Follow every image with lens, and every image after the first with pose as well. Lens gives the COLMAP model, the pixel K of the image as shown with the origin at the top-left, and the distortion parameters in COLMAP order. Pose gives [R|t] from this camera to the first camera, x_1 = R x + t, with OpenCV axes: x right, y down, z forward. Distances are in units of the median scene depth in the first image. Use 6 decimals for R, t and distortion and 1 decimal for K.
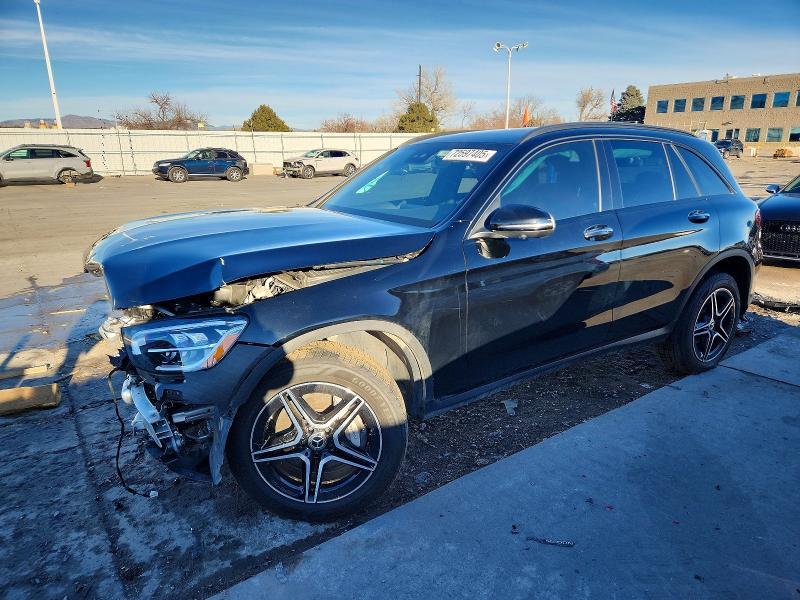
lens RADIAL K [[640.6, 0, 400.2], [0, 640.6, 298.5], [0, 0, 1]] dist [0.034710, -0.009082]
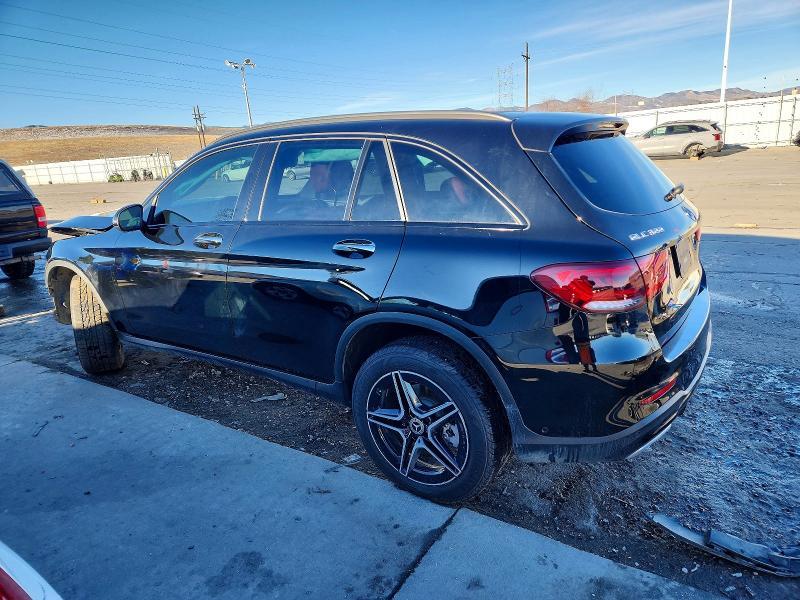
lens RADIAL K [[640.6, 0, 400.6], [0, 640.6, 301.2], [0, 0, 1]] dist [0.034710, -0.009082]
pose [[0.217484, 0.220350, -0.950866, 0.429586], [-0.159055, 0.969164, 0.188210, -0.079188], [0.963017, 0.110307, 0.245825, 0.337446]]
